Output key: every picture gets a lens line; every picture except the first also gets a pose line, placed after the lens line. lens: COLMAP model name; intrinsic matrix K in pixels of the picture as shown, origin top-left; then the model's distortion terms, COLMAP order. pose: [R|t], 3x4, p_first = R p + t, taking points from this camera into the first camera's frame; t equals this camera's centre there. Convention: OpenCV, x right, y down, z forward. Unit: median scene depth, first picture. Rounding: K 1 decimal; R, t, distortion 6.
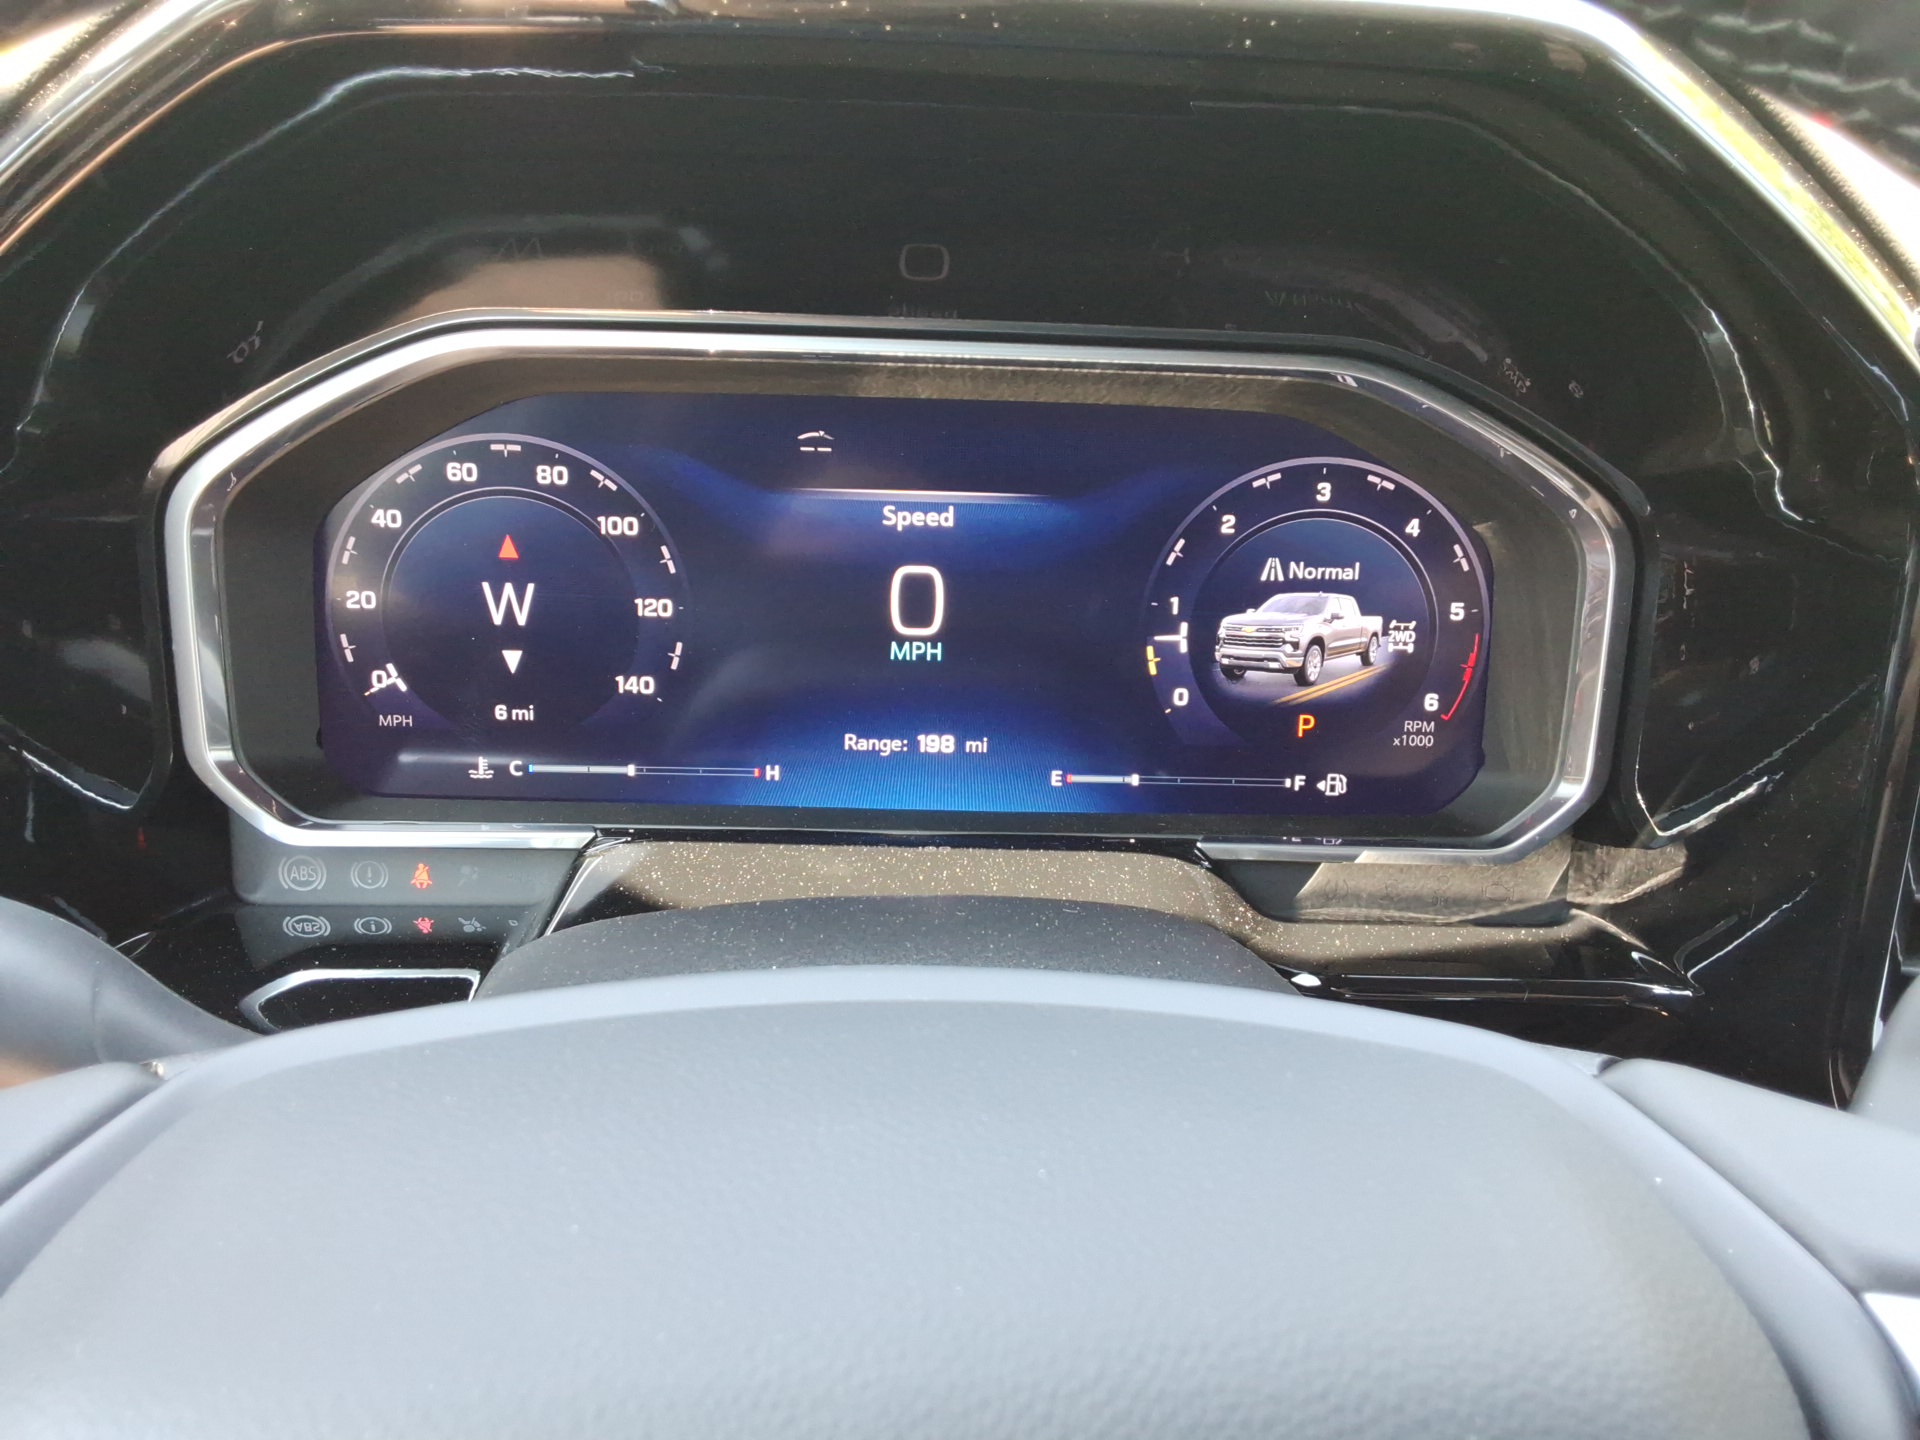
lens RADIAL K [[1541.6, 0, 986.5], [0, 1541.6, 704.6], [0, 0, 1]] dist [0.109853, -0.166687]
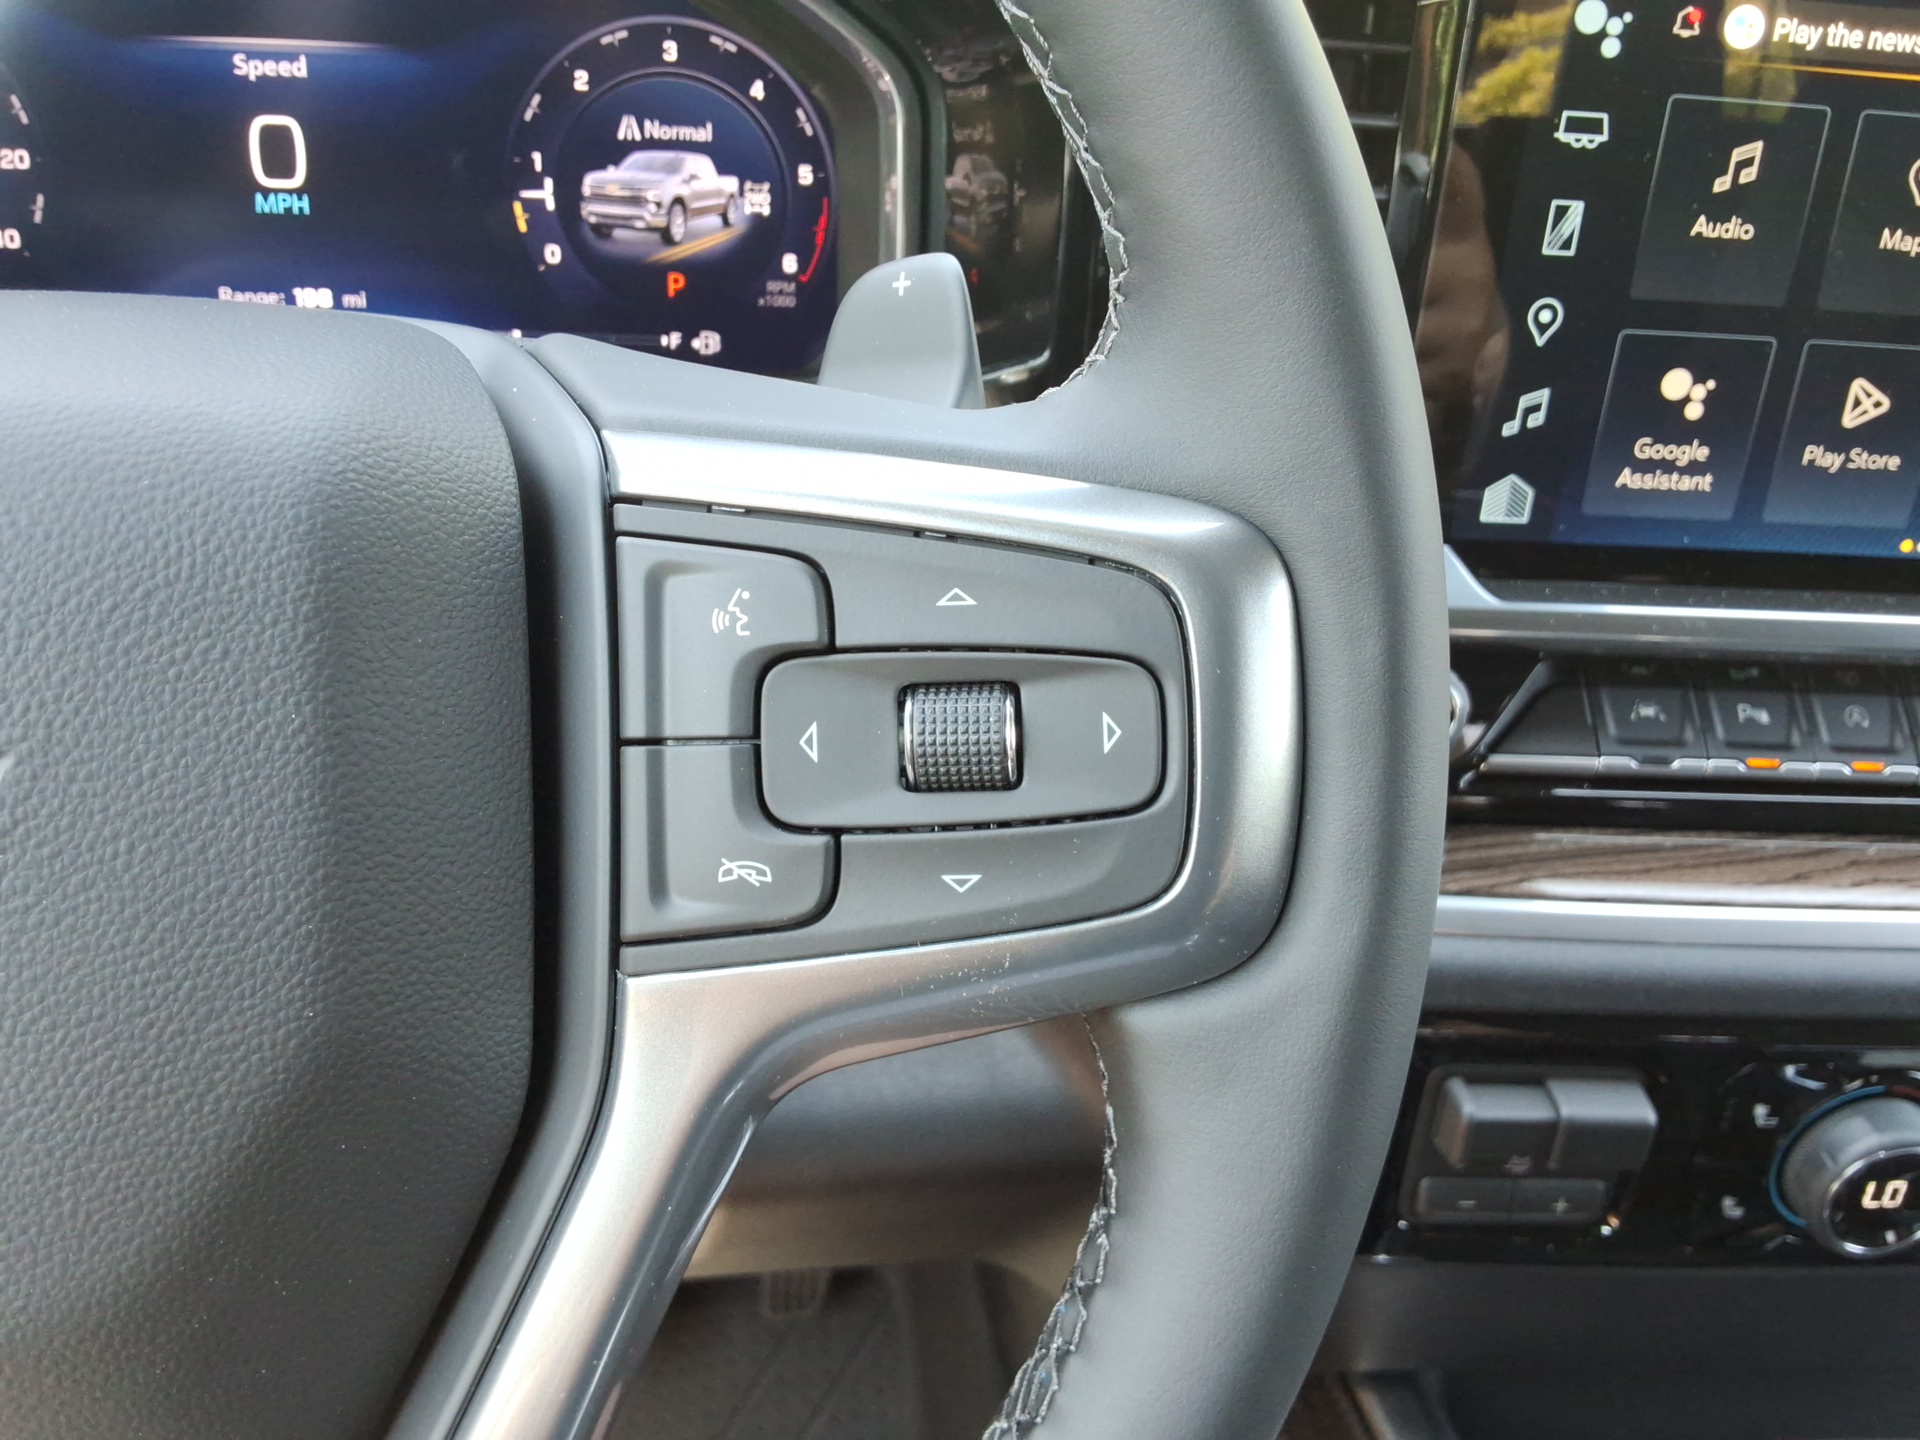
lens RADIAL K [[1541.6, 0, 975.7], [0, 1541.6, 700.2], [0, 0, 1]] dist [0.109853, -0.166687]
pose [[0.989202, -0.035254, 0.142255, 0.255486], [0.015710, 0.990552, 0.136235, 0.161016], [-0.145713, -0.132529, 0.980410, -0.144553]]
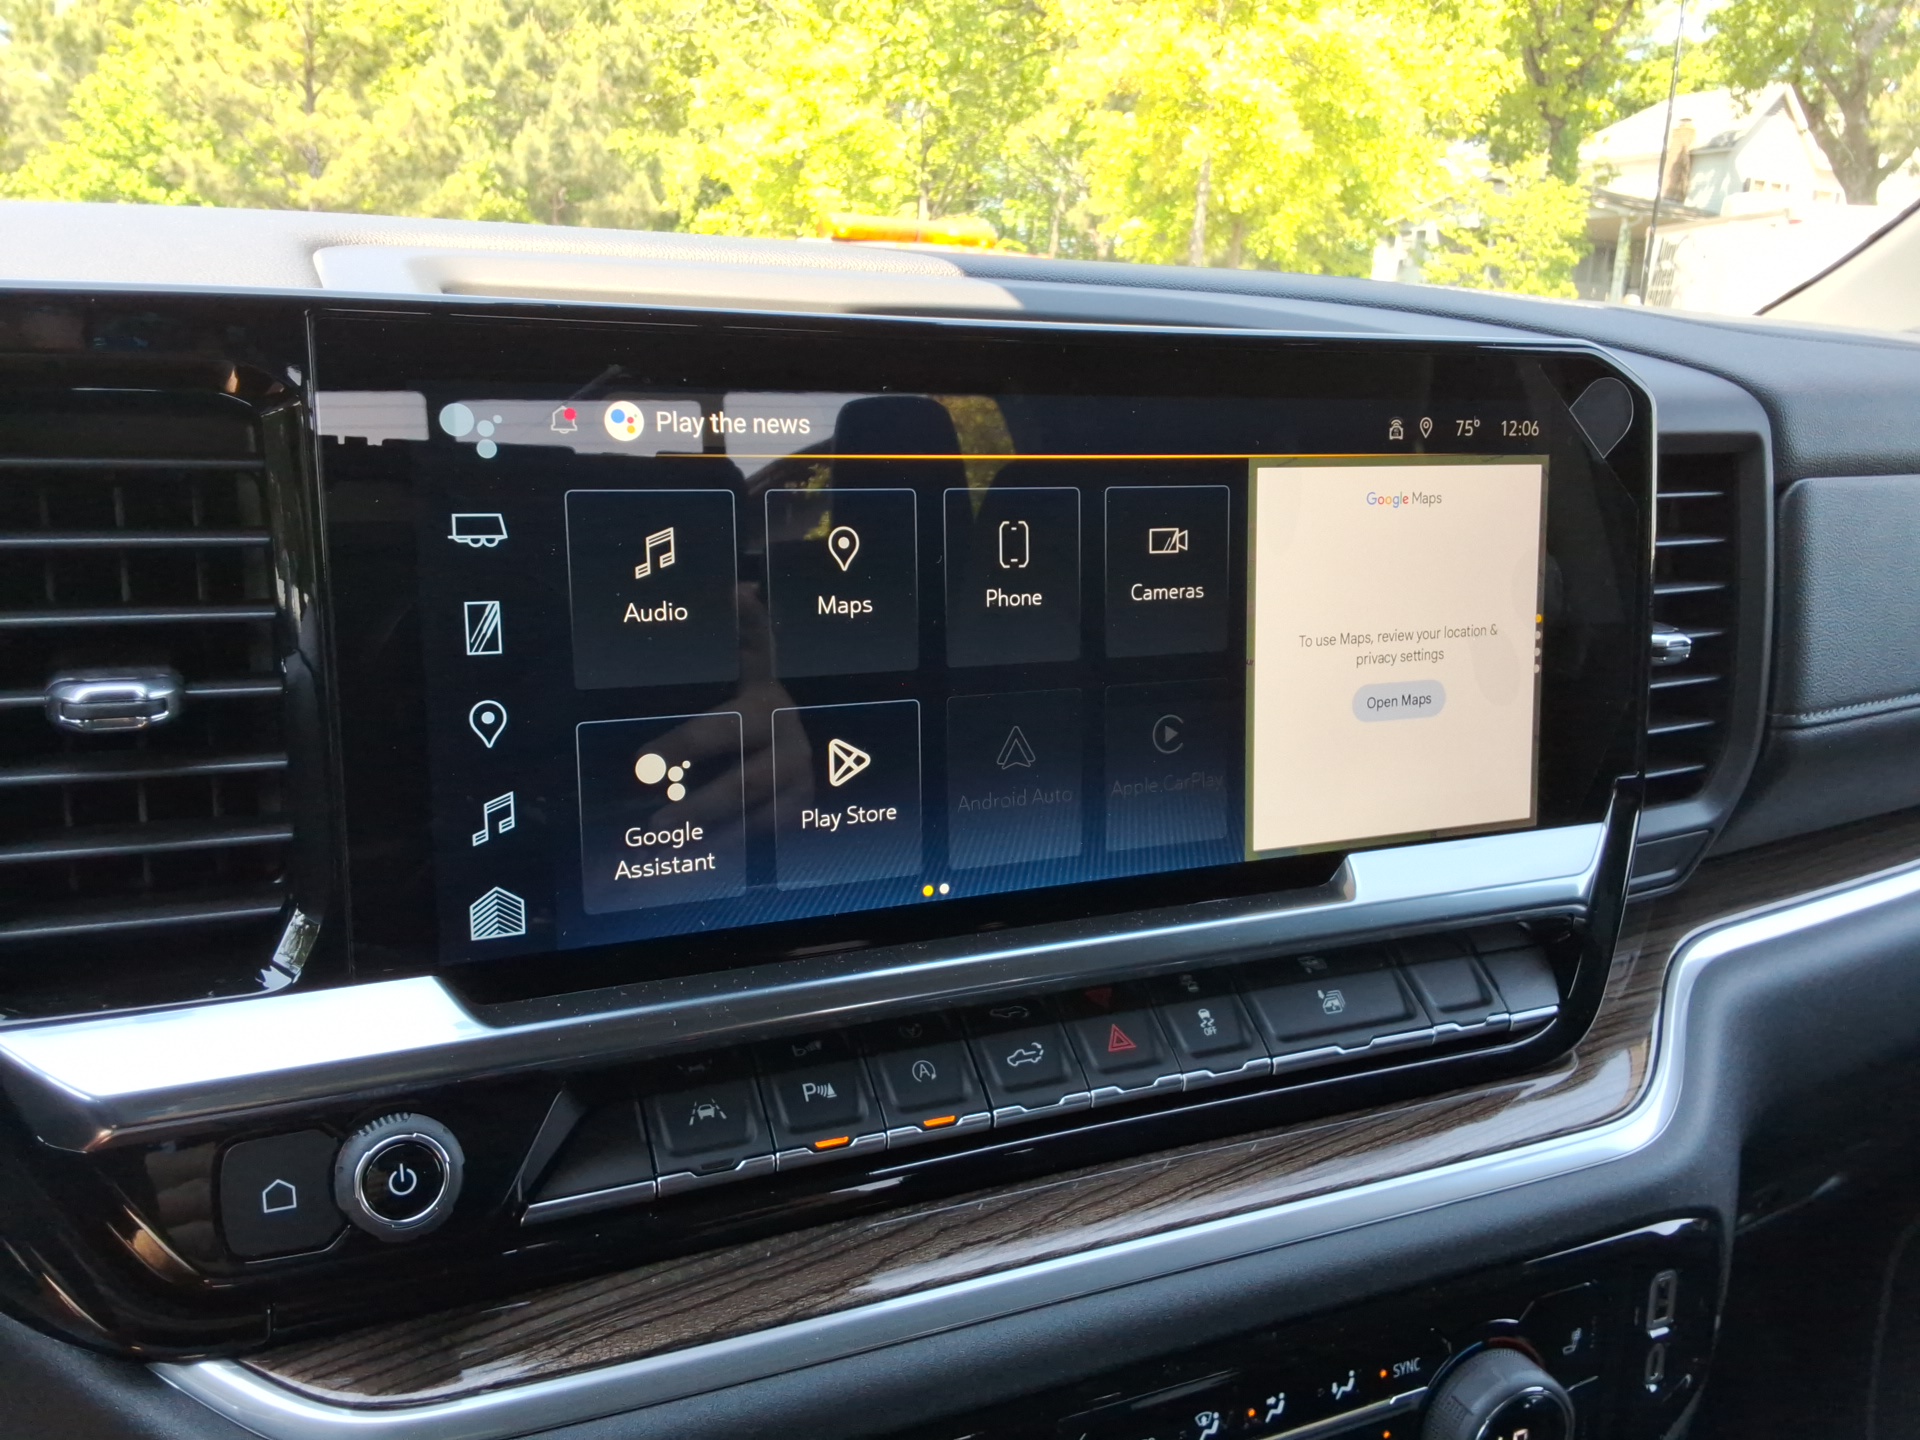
lens RADIAL K [[1541.6, 0, 984.0], [0, 1541.6, 707.4], [0, 0, 1]] dist [0.109853, -0.166687]
pose [[0.864667, -0.113963, 0.489247, 0.553764], [0.176674, 0.980695, -0.083804, 0.183560], [-0.470252, 0.158900, 0.868109, -0.135066]]
